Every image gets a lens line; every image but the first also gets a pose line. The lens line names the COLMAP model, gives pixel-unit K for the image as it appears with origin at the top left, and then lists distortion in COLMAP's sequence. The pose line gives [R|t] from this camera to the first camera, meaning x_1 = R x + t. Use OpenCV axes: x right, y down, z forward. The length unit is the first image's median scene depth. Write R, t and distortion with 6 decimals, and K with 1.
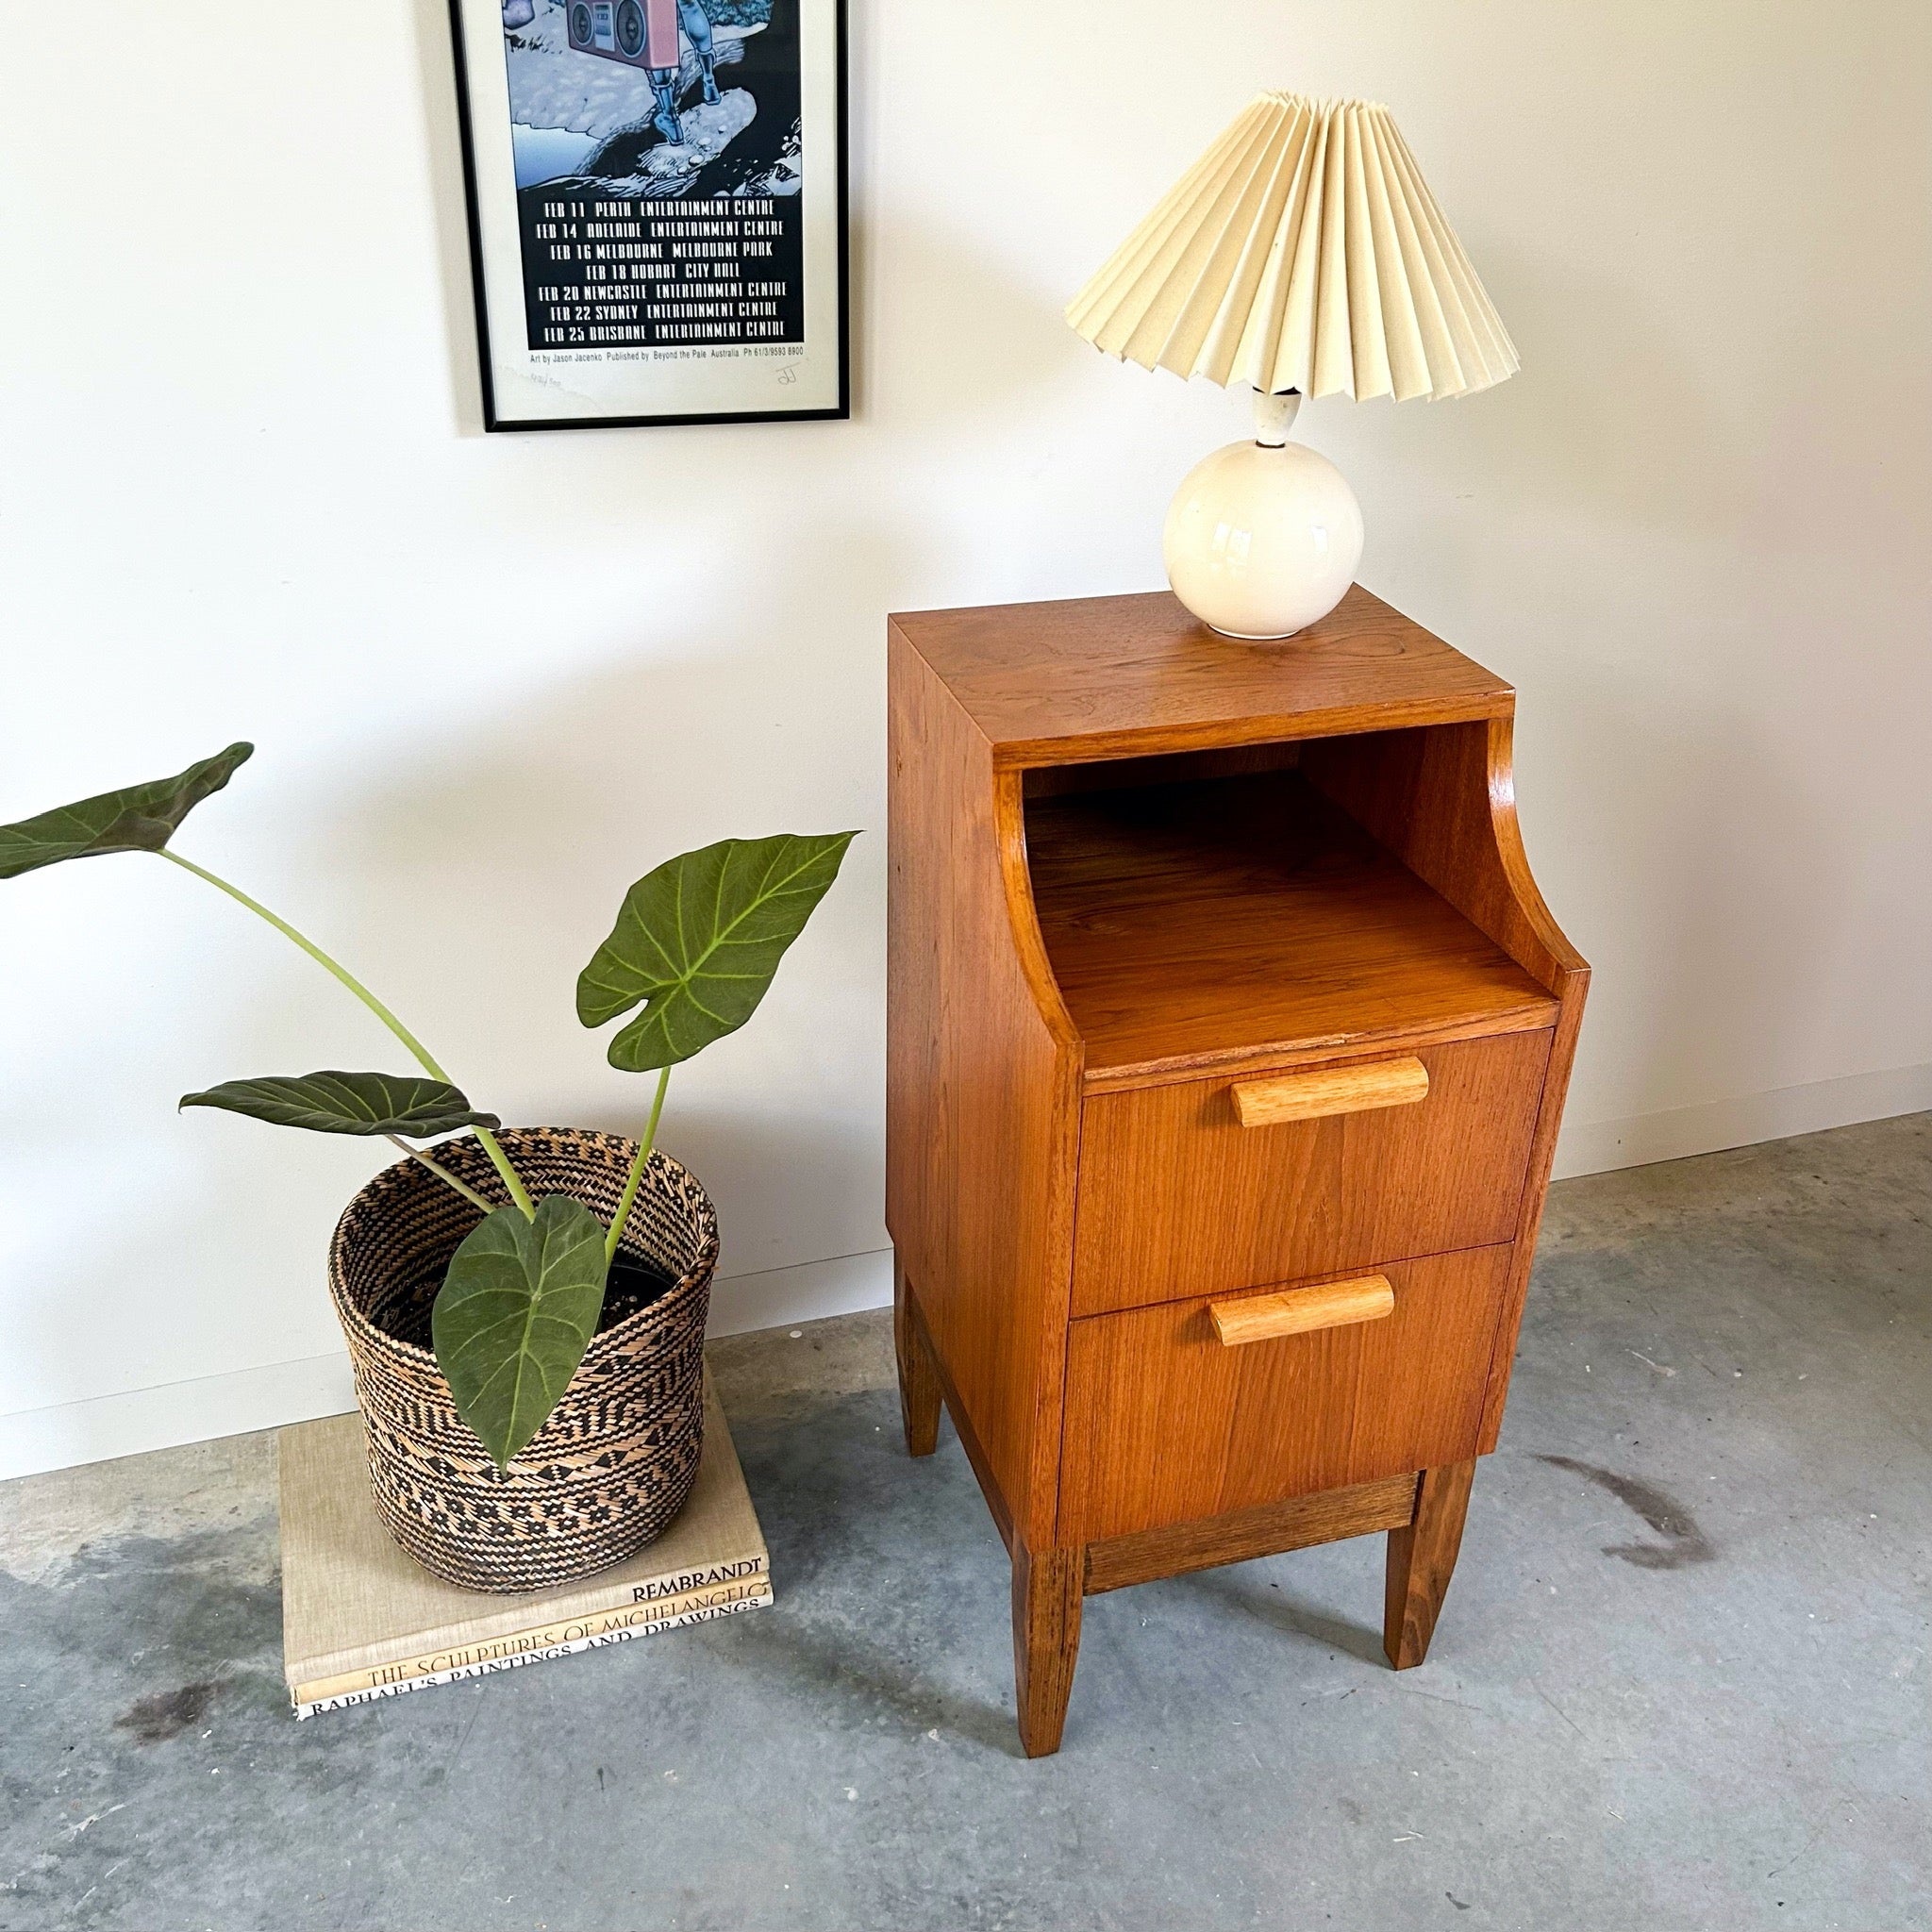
lens RADIAL K [[1965.0, 0, 978.6], [0, 1965.0, 955.8], [0, 0, 1]] dist [0.050754, -0.072339]
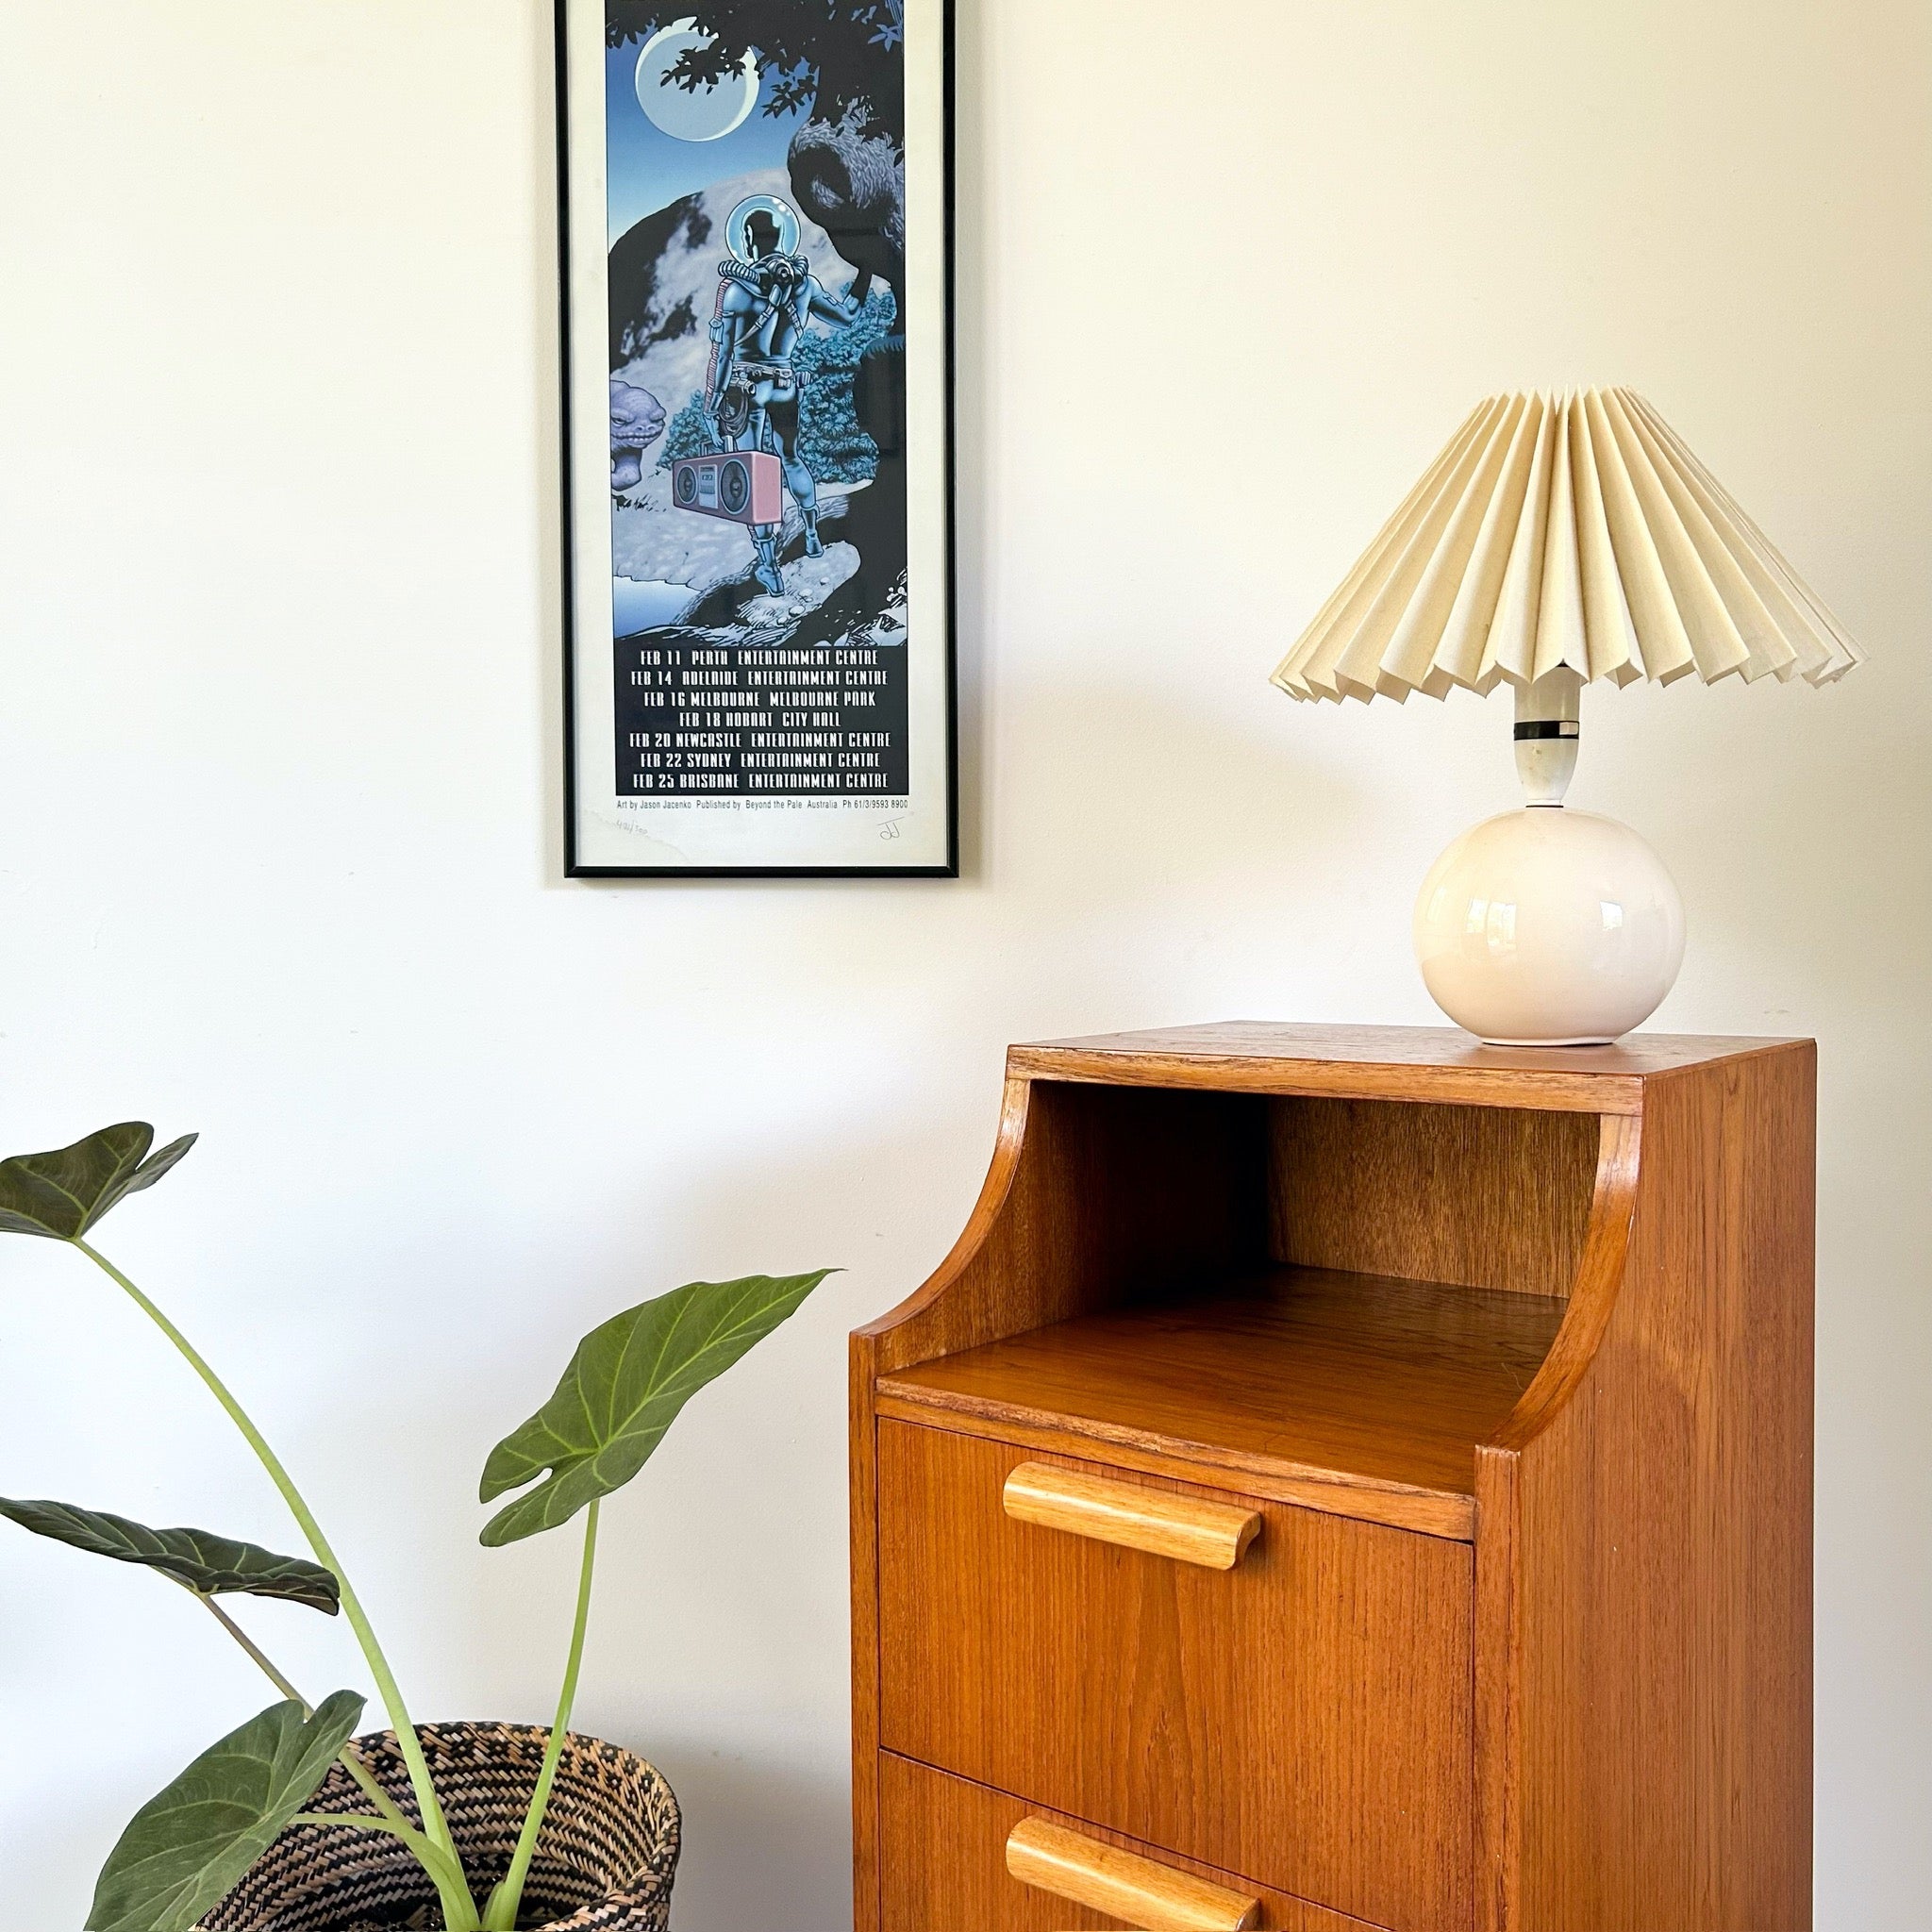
lens RADIAL K [[1933.6, 0, 972.5], [0, 1933.6, 975.3], [0, 0, 1]] dist [0.101053, -0.233867]
pose [[0.944576, -0.023907, -0.327421, 0.234637], [-0.126222, 0.894236, -0.429430, 0.149592], [0.303059, 0.446956, 0.841656, 0.286588]]
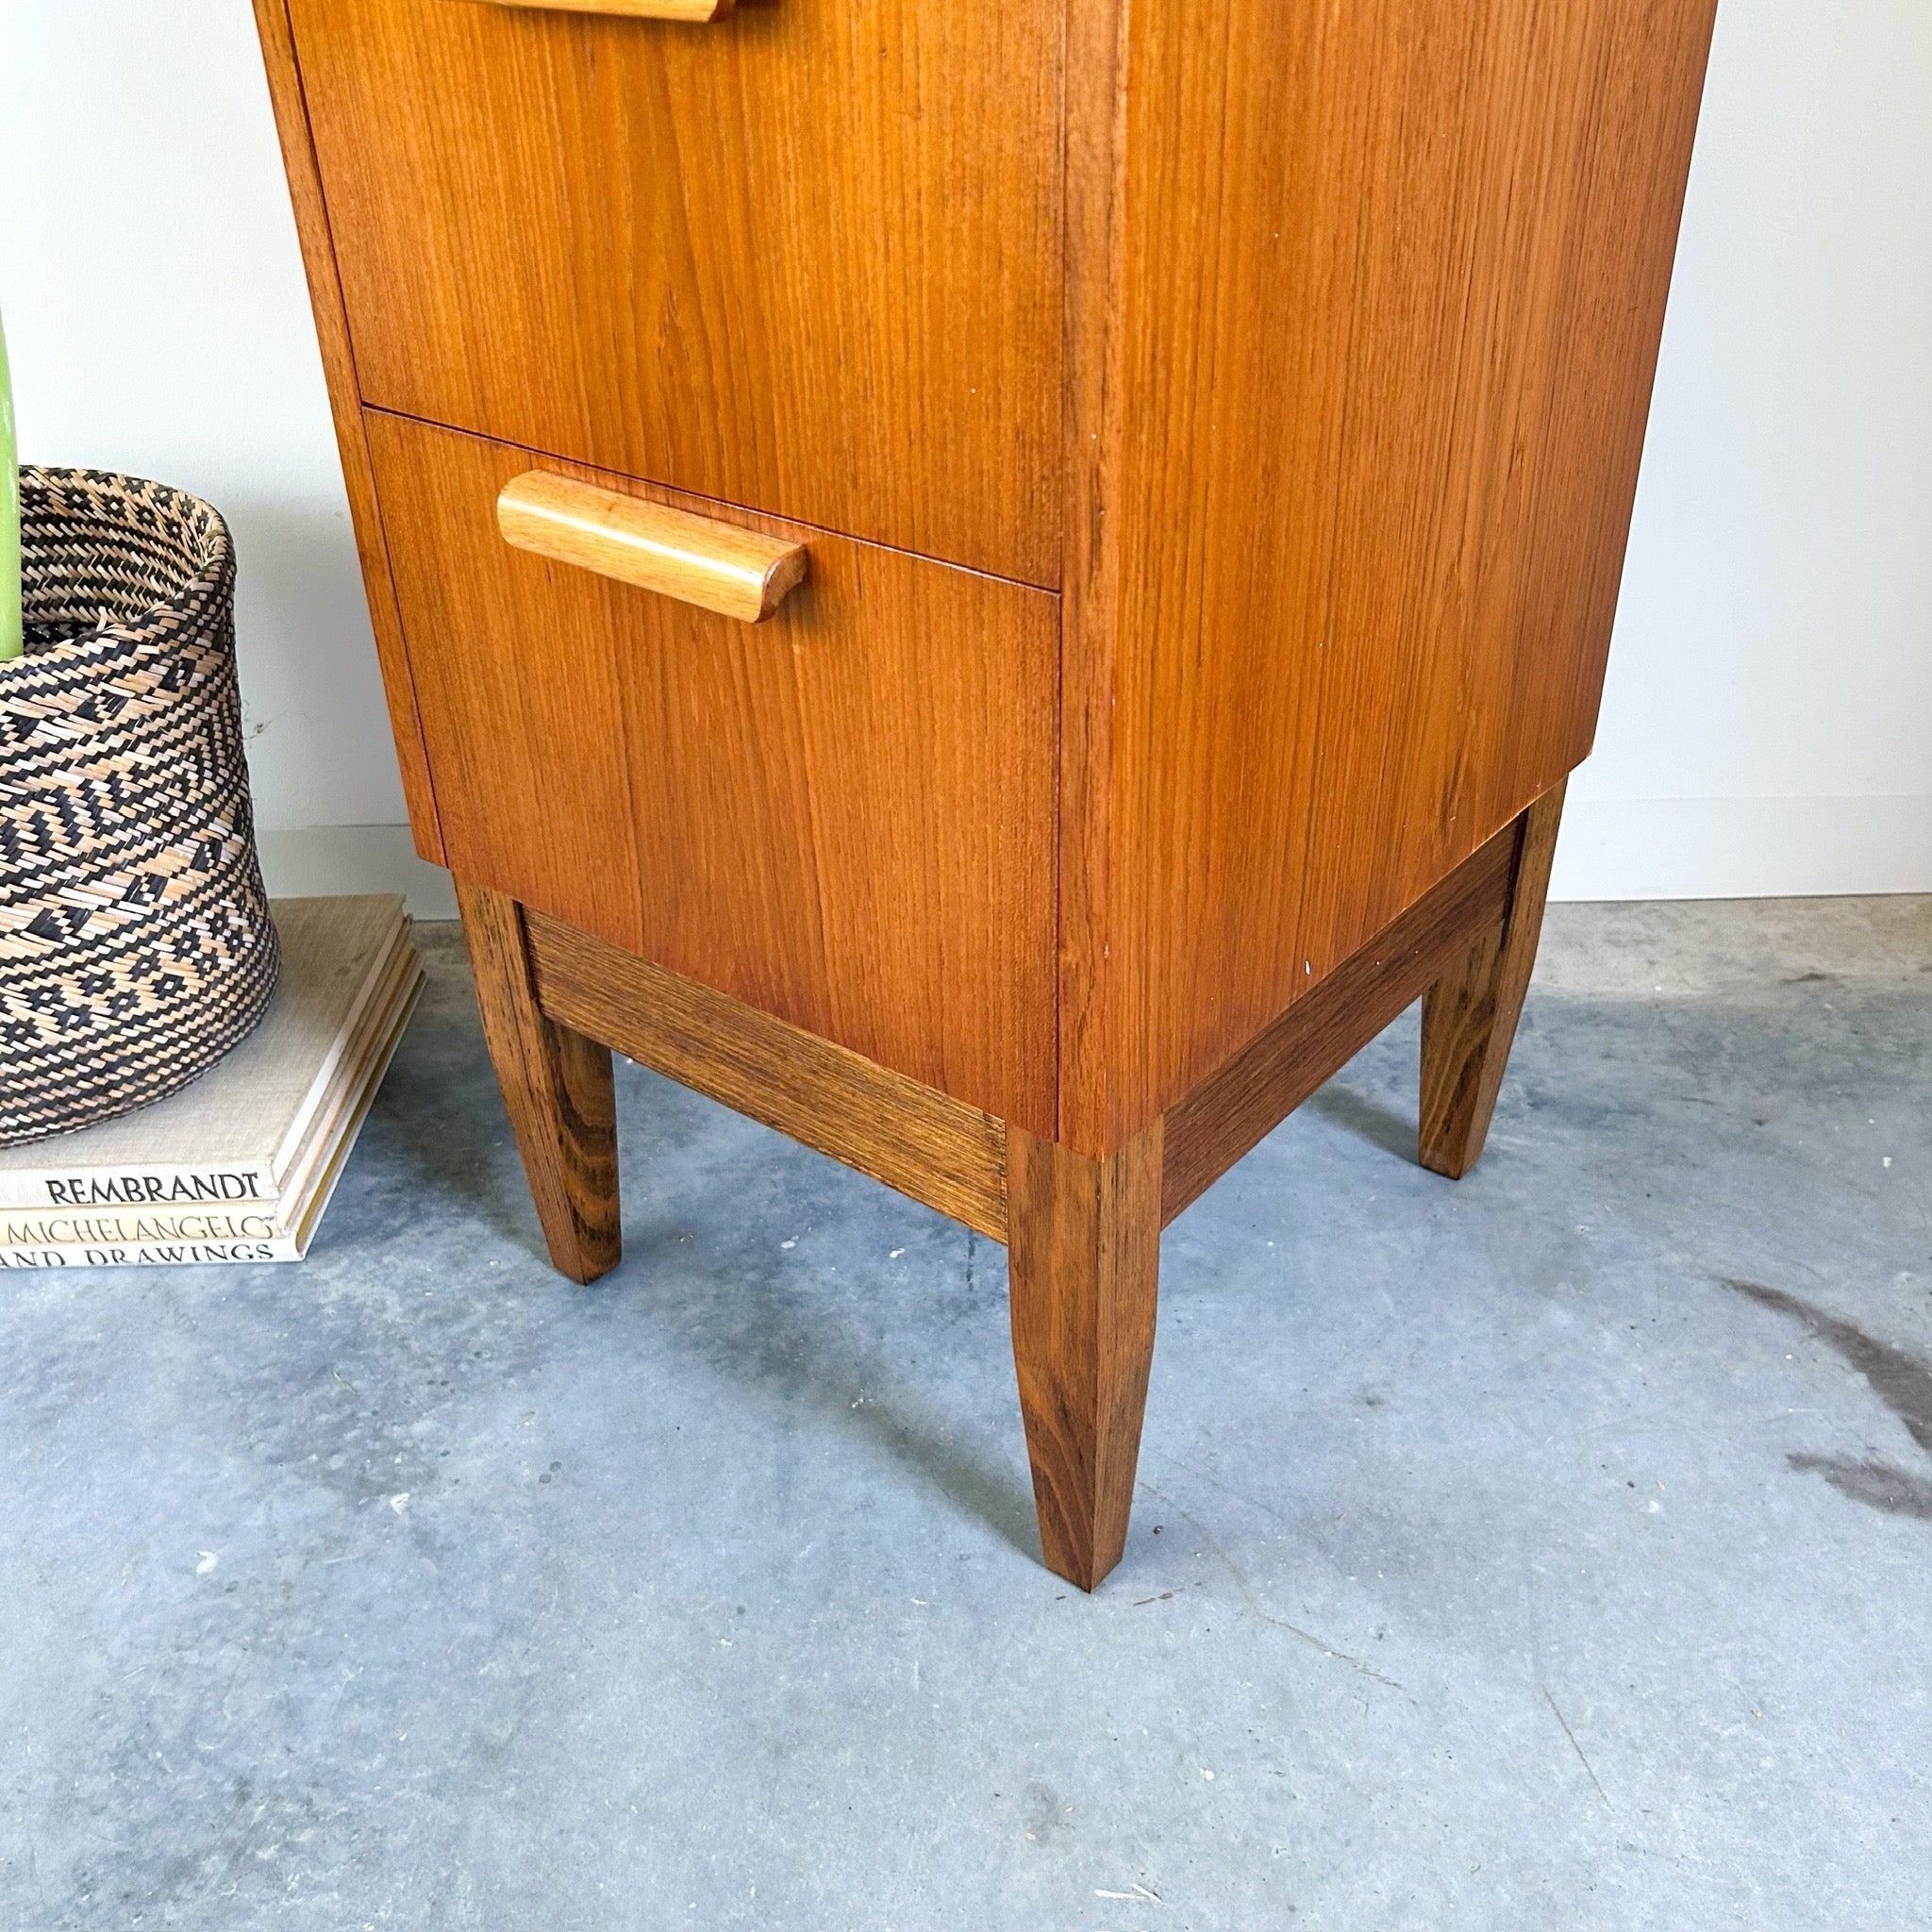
lens RADIAL K [[1965.5, 0, 973.8], [0, 1965.5, 973.1], [0, 0, 1]] dist [0.017469, -0.018918]
pose [[0.948651, 0.129243, -0.288716, 0.285858], [-0.114061, 0.991083, 0.068880, 0.192911], [0.295044, -0.032412, 0.954934, 0.533263]]
